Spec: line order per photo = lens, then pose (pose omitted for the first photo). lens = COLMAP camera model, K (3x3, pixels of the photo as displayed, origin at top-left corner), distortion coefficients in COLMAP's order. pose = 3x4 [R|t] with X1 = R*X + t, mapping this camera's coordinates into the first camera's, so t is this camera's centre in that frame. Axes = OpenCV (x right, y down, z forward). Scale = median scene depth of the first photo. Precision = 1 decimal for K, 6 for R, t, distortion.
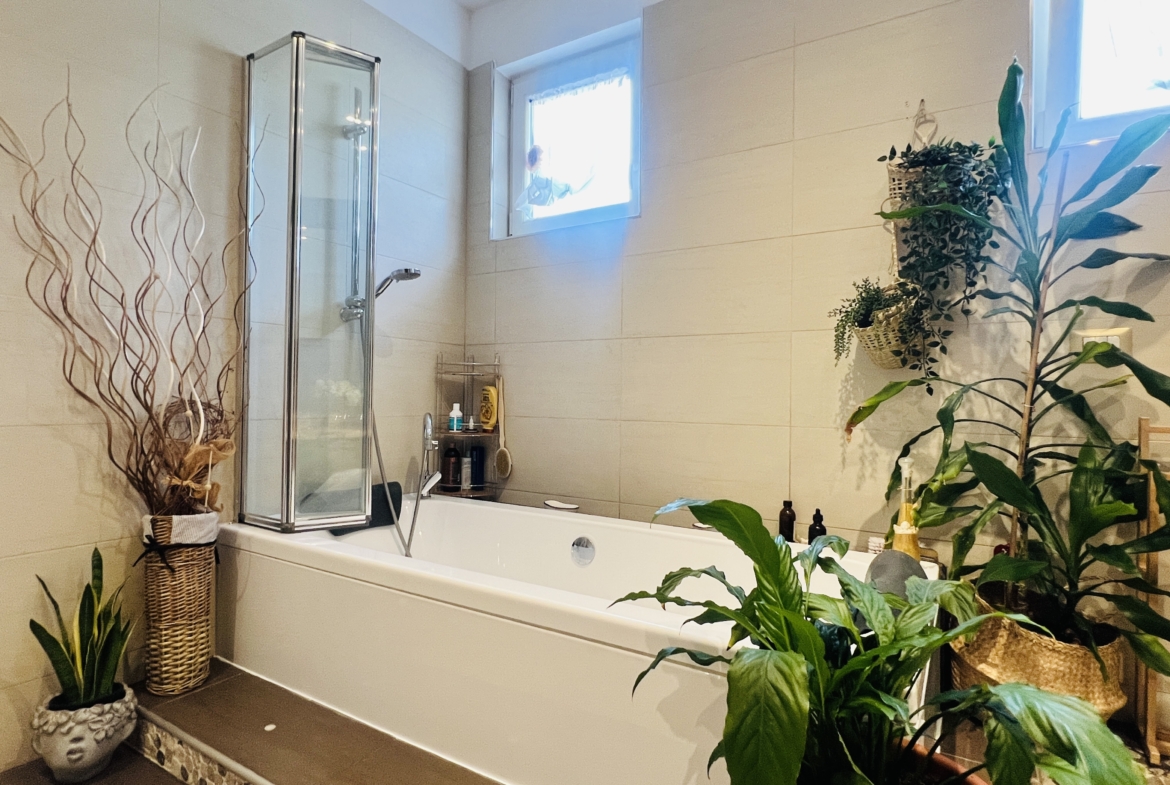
lens RADIAL K [[628.9, 0, 586.0], [0, 628.9, 390.2], [0, 0, 1]] dist [-0.005136, 0.004221]
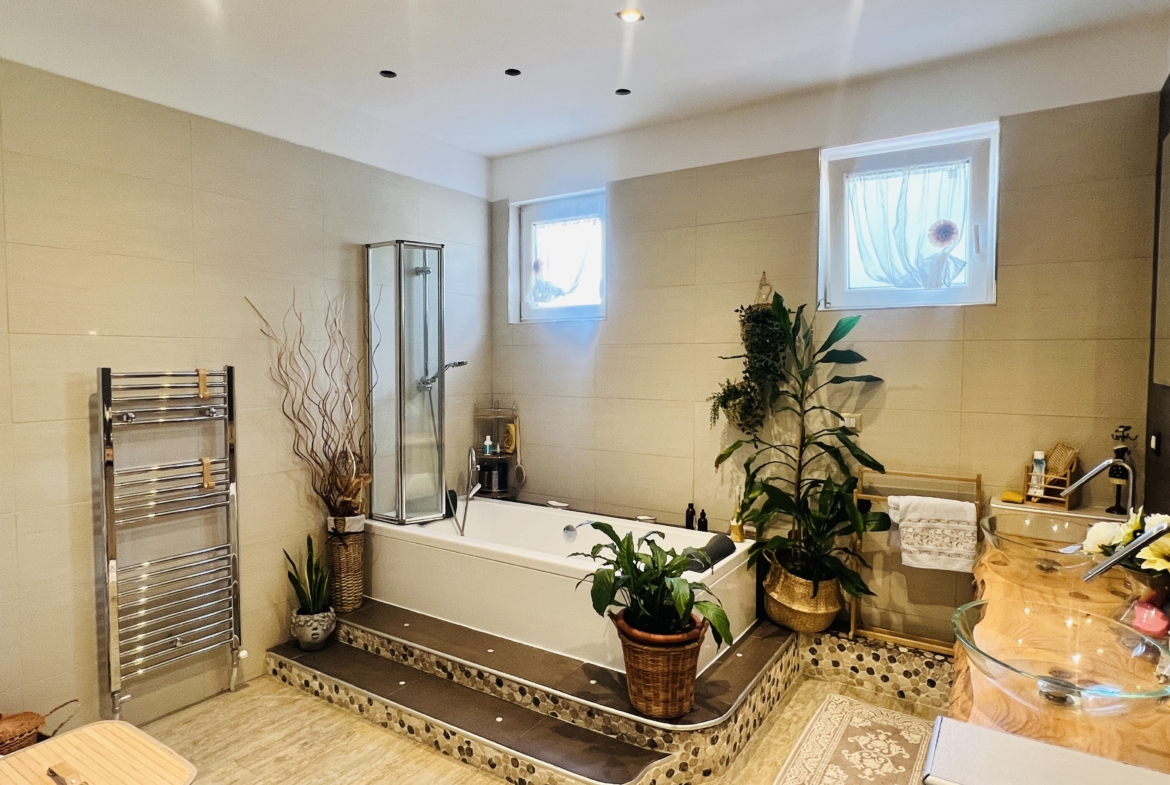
lens RADIAL K [[668.8, 0, 584.2], [0, 668.8, 394.1], [0, 0, 1]] dist [0.005790, 0.003536]
pose [[0.999697, -0.009780, -0.022573, 0.087950], [0.011082, 0.998237, 0.058307, -0.245752], [0.021963, -0.058539, 0.998043, -0.852117]]
